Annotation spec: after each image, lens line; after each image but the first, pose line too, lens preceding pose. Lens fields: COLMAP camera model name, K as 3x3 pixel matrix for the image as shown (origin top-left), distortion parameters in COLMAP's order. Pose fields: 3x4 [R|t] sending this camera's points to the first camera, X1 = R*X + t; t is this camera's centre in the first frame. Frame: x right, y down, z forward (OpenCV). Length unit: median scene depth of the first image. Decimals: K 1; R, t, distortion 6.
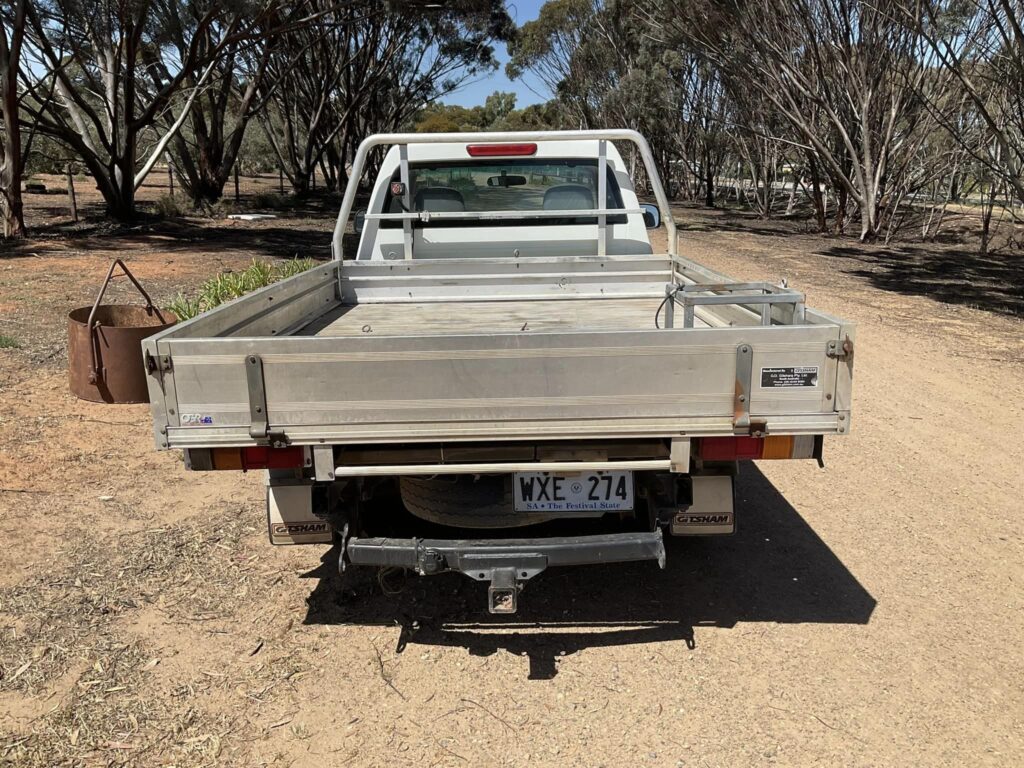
lens RADIAL K [[829.3, 0, 511.3], [0, 829.3, 390.9], [0, 0, 1]] dist [0.010342, -0.009285]
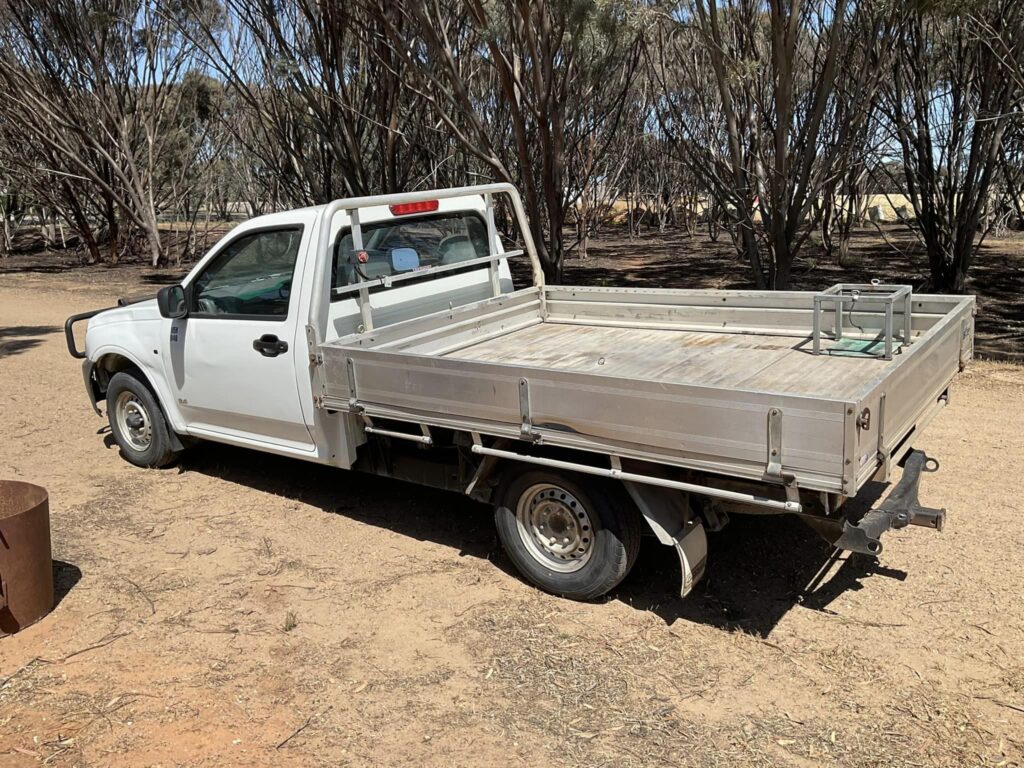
lens RADIAL K [[829.3, 0, 510.4], [0, 829.3, 378.6], [0, 0, 1]] dist [0.010342, -0.009285]
pose [[0.618730, -0.220905, 0.753906, -0.749220], [0.250501, 0.965035, 0.077183, -0.140368], [-0.744596, 0.141098, 0.652433, 0.289724]]
